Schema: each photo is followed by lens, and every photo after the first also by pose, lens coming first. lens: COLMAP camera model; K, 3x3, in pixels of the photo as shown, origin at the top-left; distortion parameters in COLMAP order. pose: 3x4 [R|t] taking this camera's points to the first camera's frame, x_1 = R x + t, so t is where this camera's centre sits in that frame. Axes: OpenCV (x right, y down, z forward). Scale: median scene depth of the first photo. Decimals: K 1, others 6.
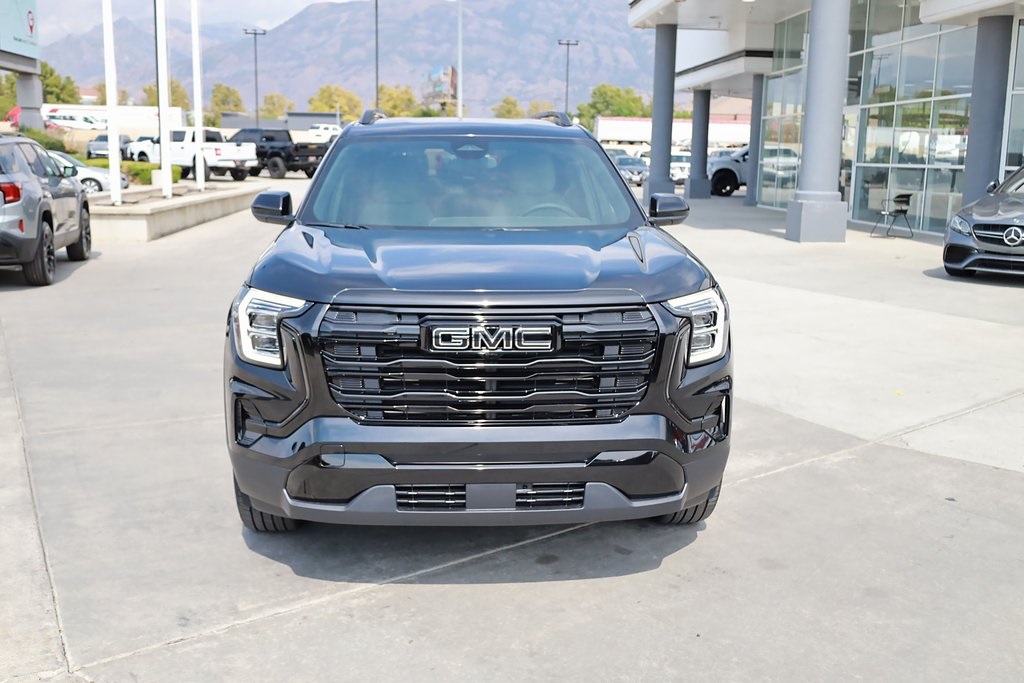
lens RADIAL K [[1022.5, 0, 480.3], [0, 1022.5, 342.7], [0, 0, 1]] dist [-0.002978, 0.009571]
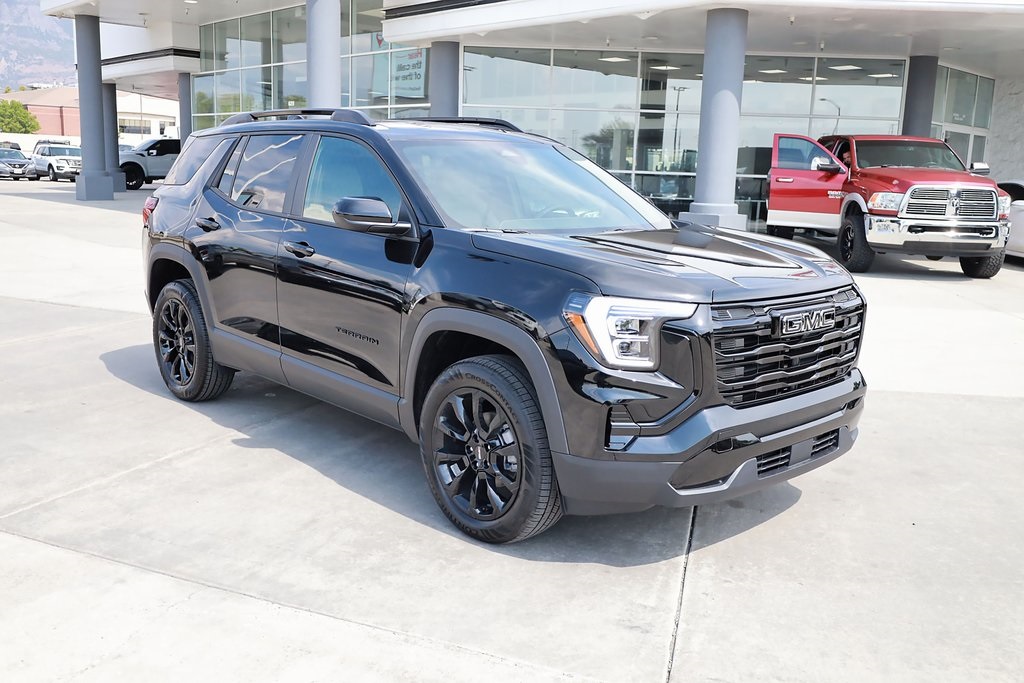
lens RADIAL K [[947.6, 0, 512.0], [0, 947.6, 341.5], [0, 0, 1]] dist [-0.000606, -0.008973]
pose [[0.771473, -0.107383, 0.627135, -0.728043], [0.095339, 0.994037, 0.052925, -0.054880], [-0.629078, 0.018961, 0.777111, 0.267146]]
